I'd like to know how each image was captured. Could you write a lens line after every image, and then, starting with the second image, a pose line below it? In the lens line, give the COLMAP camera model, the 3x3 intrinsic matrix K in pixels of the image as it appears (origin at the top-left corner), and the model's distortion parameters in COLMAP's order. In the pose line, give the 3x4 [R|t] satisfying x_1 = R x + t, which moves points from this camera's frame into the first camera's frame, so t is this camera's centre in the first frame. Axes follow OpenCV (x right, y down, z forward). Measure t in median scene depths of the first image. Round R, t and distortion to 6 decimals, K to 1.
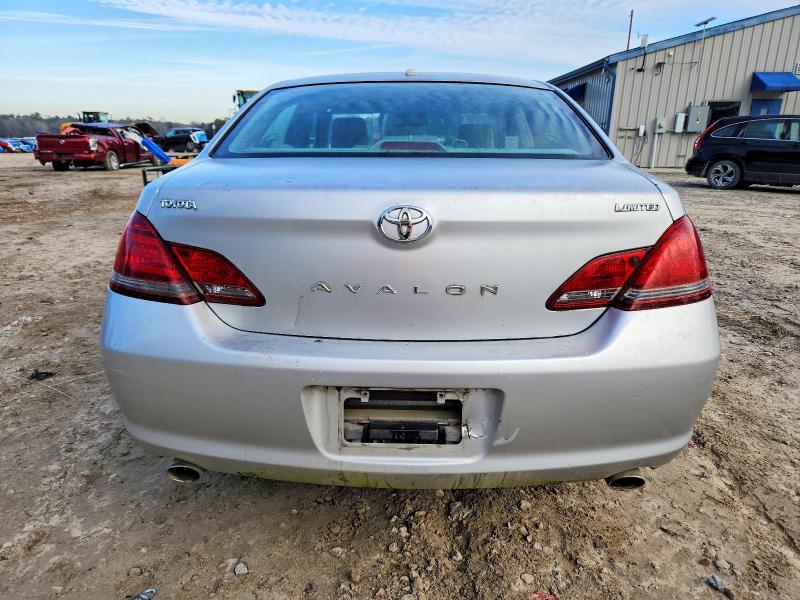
lens RADIAL K [[560.5, 0, 396.9], [0, 560.5, 295.5], [0, 0, 1]] dist [0.029137, -0.003652]
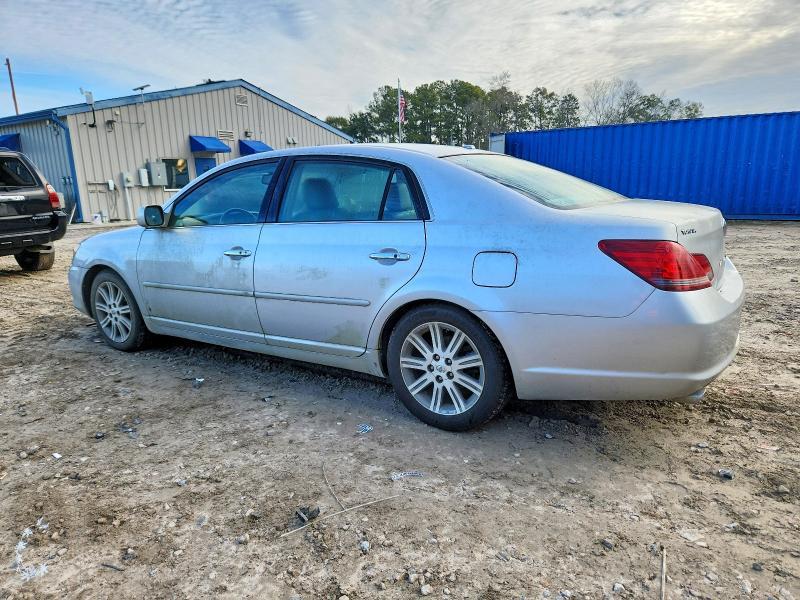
lens RADIAL K [[560.5, 0, 402.1], [0, 560.5, 302.2], [0, 0, 1]] dist [0.029137, -0.003652]
pose [[0.489756, -0.200668, 0.848452, -1.445752], [0.265575, 0.961243, 0.074045, -0.193441], [-0.830427, 0.189064, 0.524067, 0.562429]]
